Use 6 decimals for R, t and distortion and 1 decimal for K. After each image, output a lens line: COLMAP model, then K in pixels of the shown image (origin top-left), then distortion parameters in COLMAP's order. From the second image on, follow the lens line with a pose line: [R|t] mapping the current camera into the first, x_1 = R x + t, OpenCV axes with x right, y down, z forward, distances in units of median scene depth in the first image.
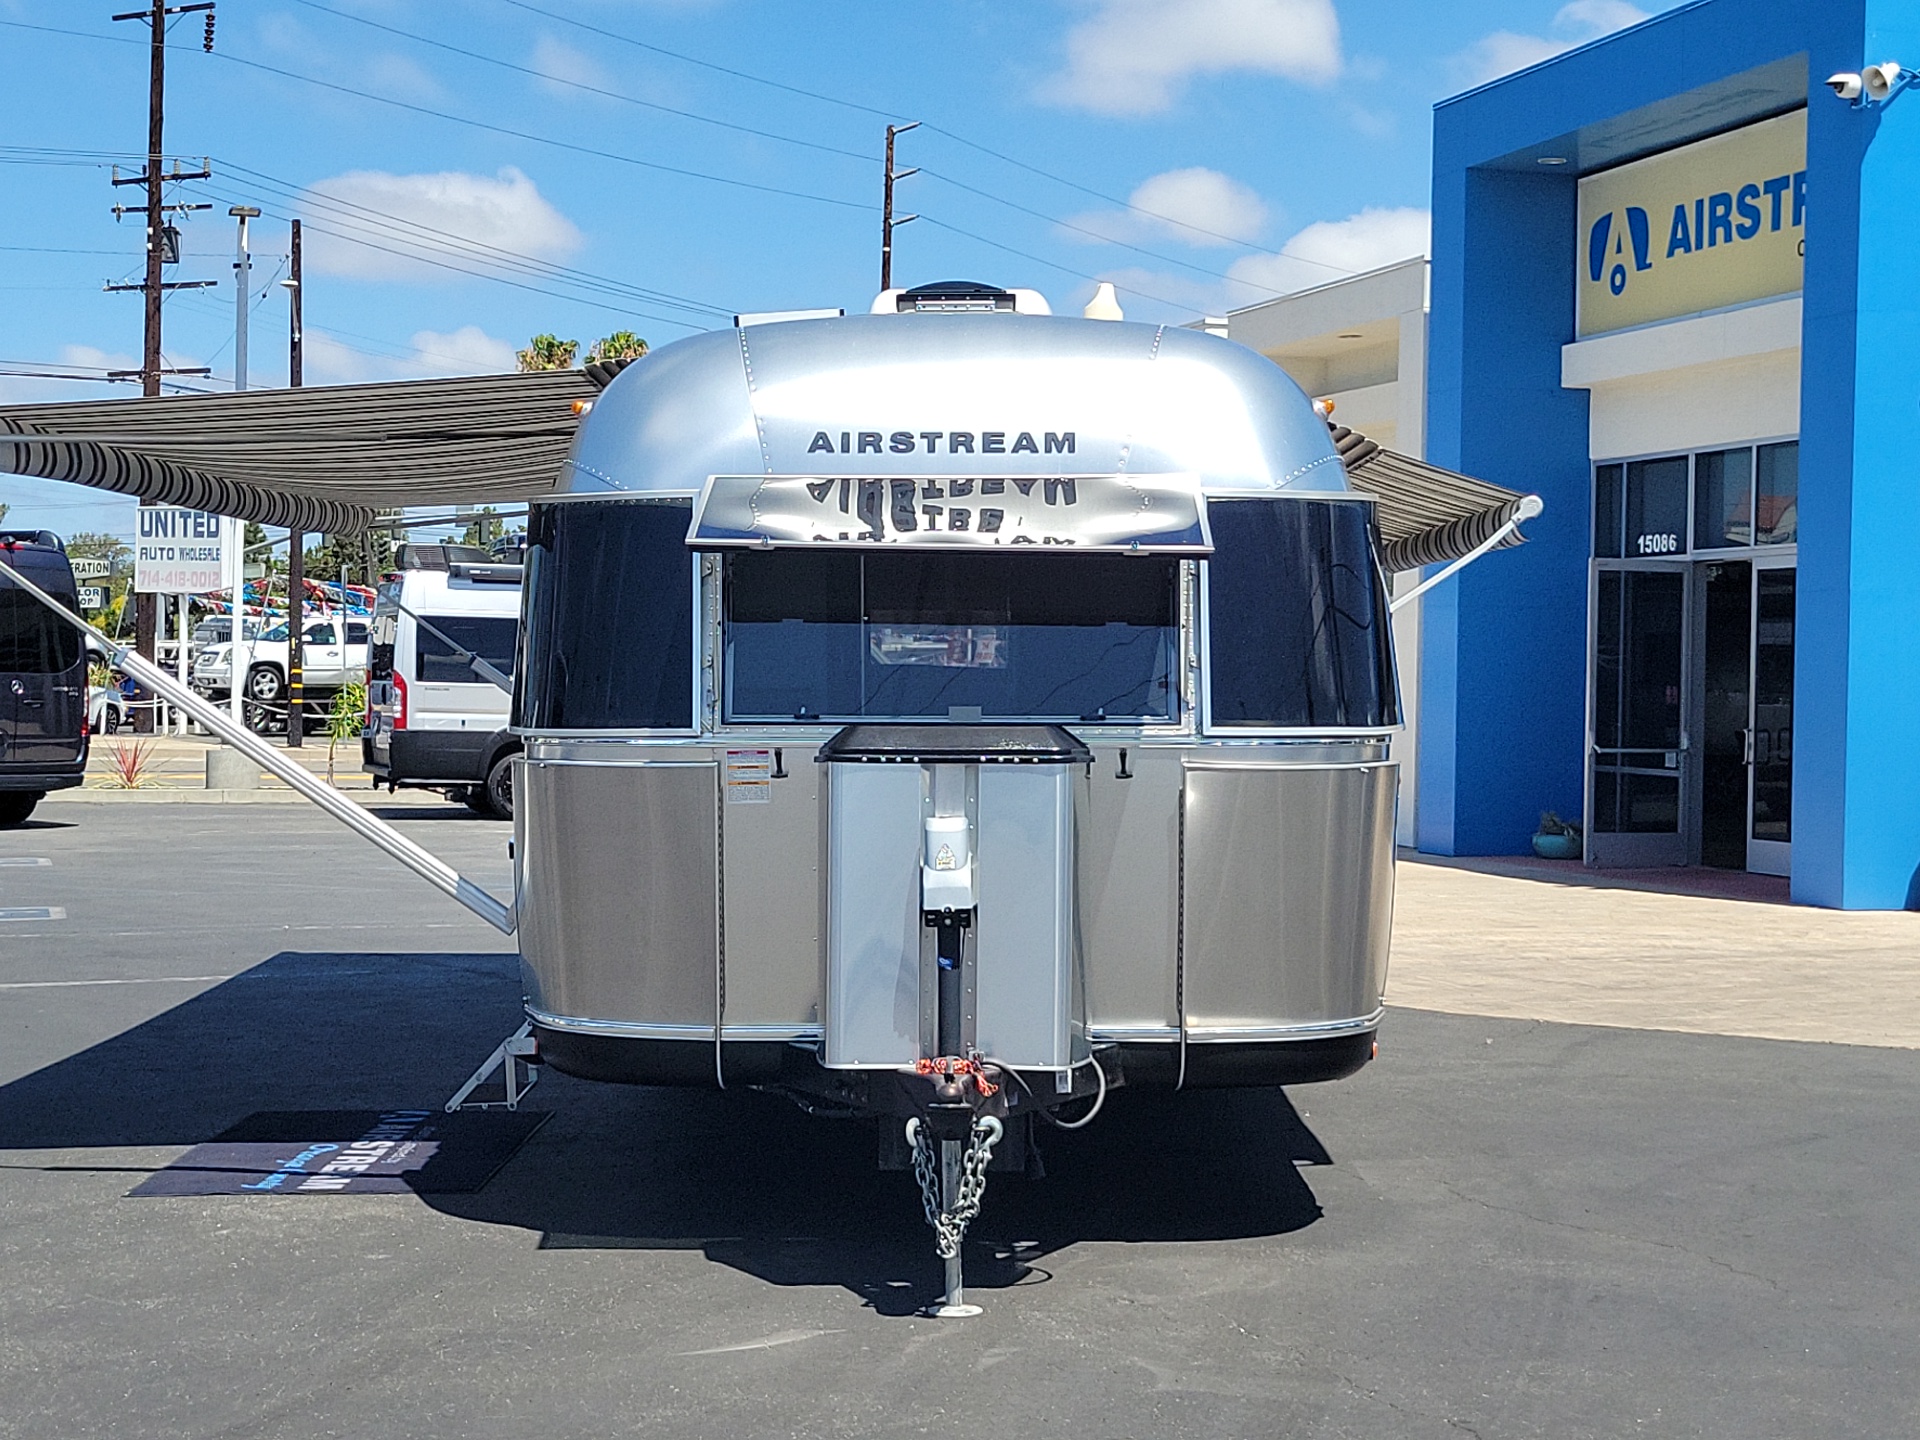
lens RADIAL K [[1899.5, 0, 960.0], [0, 1899.5, 720.0], [0, 0, 1]] dist [0.047647, -0.002286]
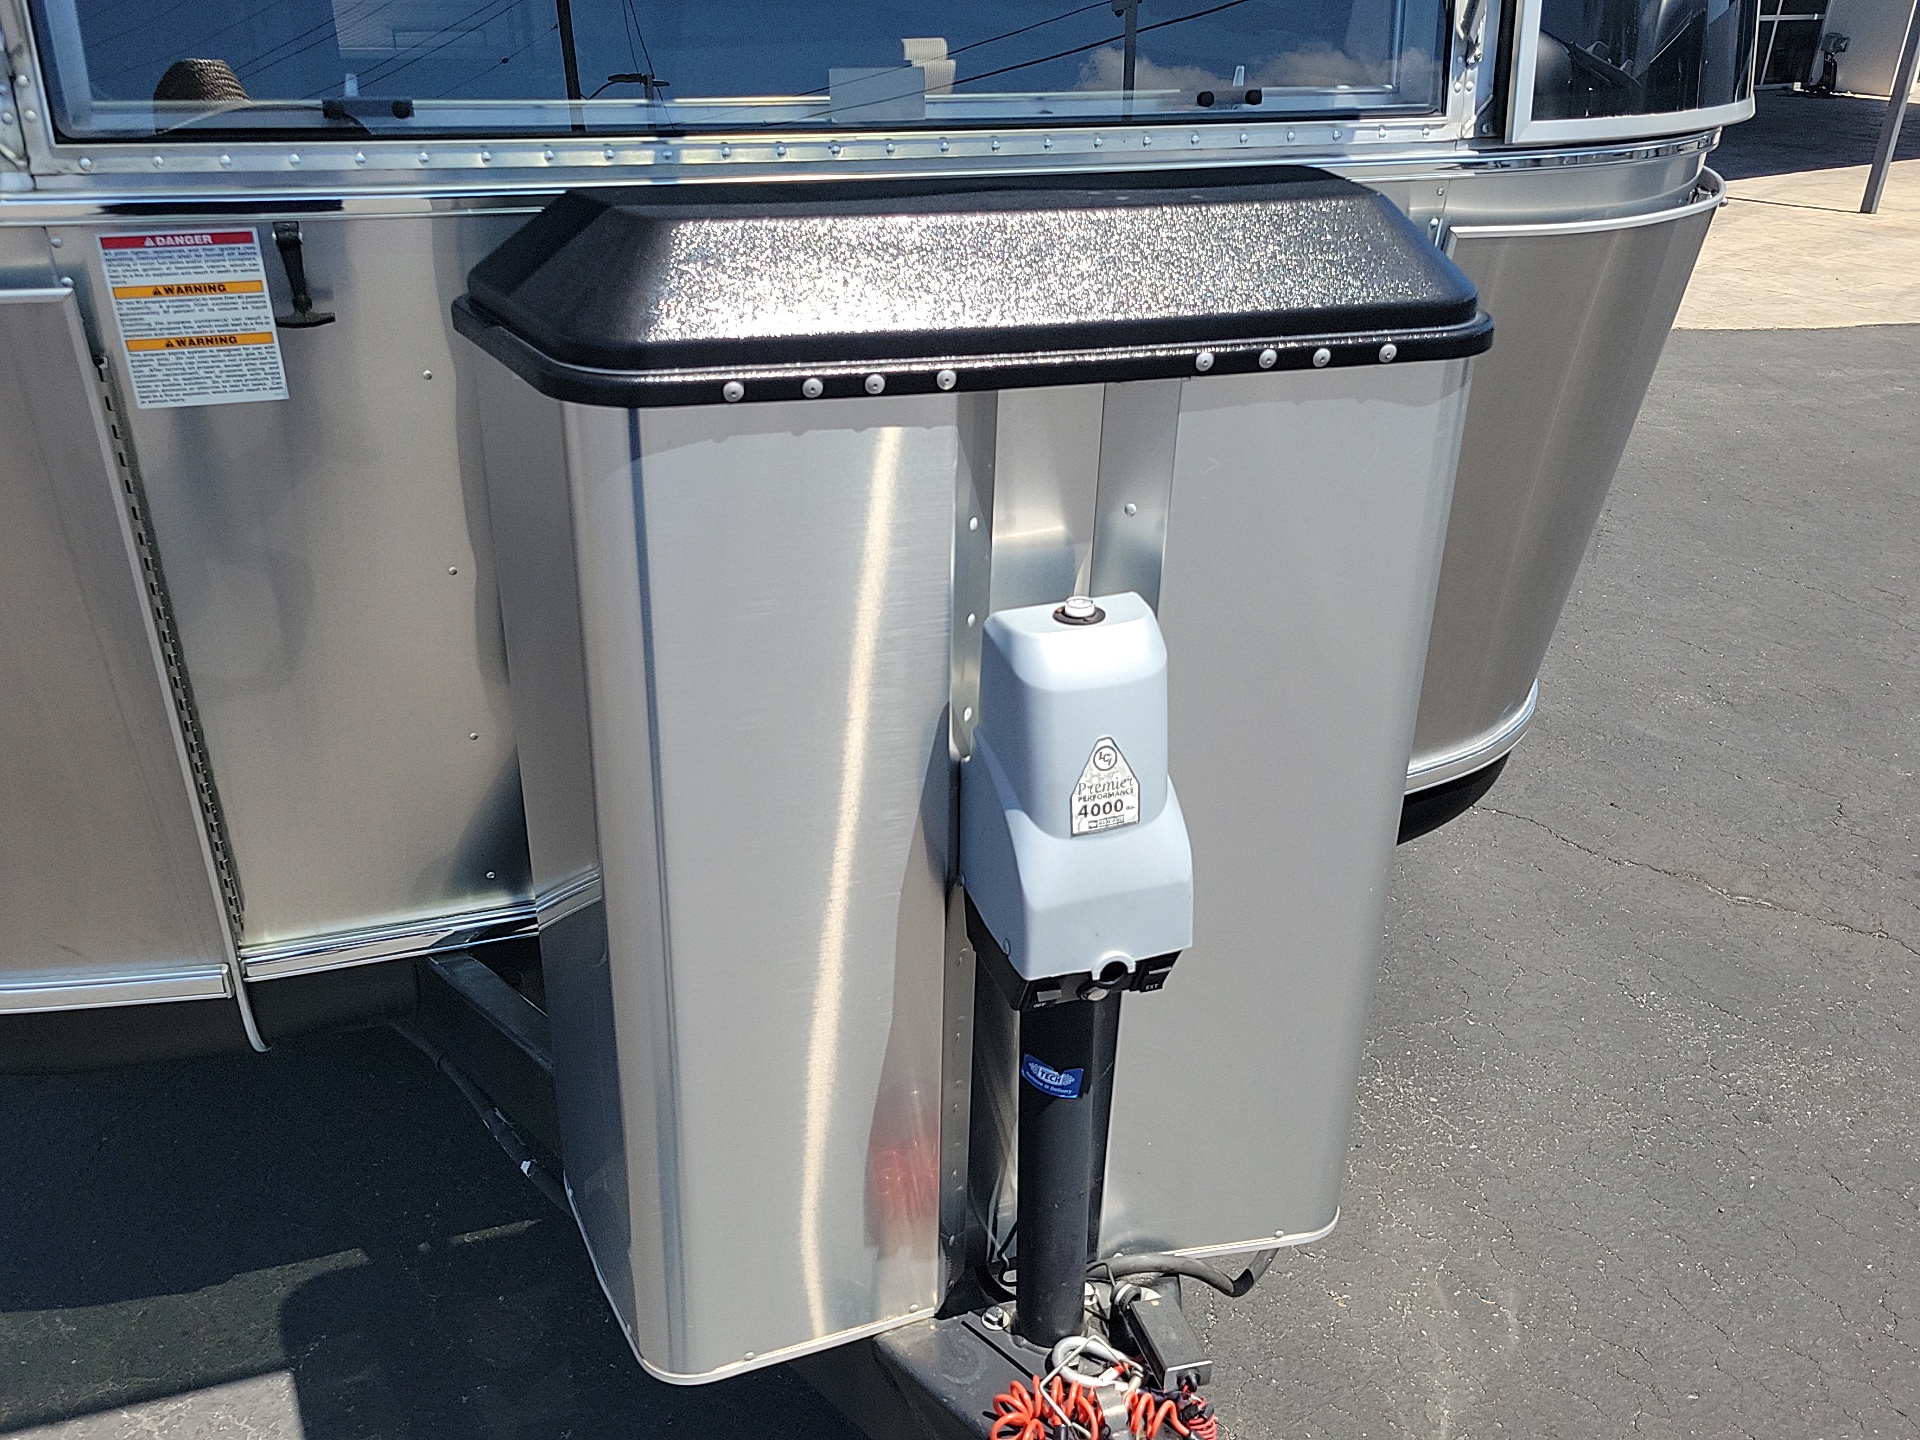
lens RADIAL K [[1613.4, 0, 929.4], [0, 1613.4, 721.8], [0, 0, 1]] dist [0.033609, 0.003157]
pose [[0.958921, -0.116094, 0.258831, -0.066050], [-0.004136, 0.906603, 0.421965, -0.020488], [-0.283645, -0.405702, 0.868880, 0.640163]]
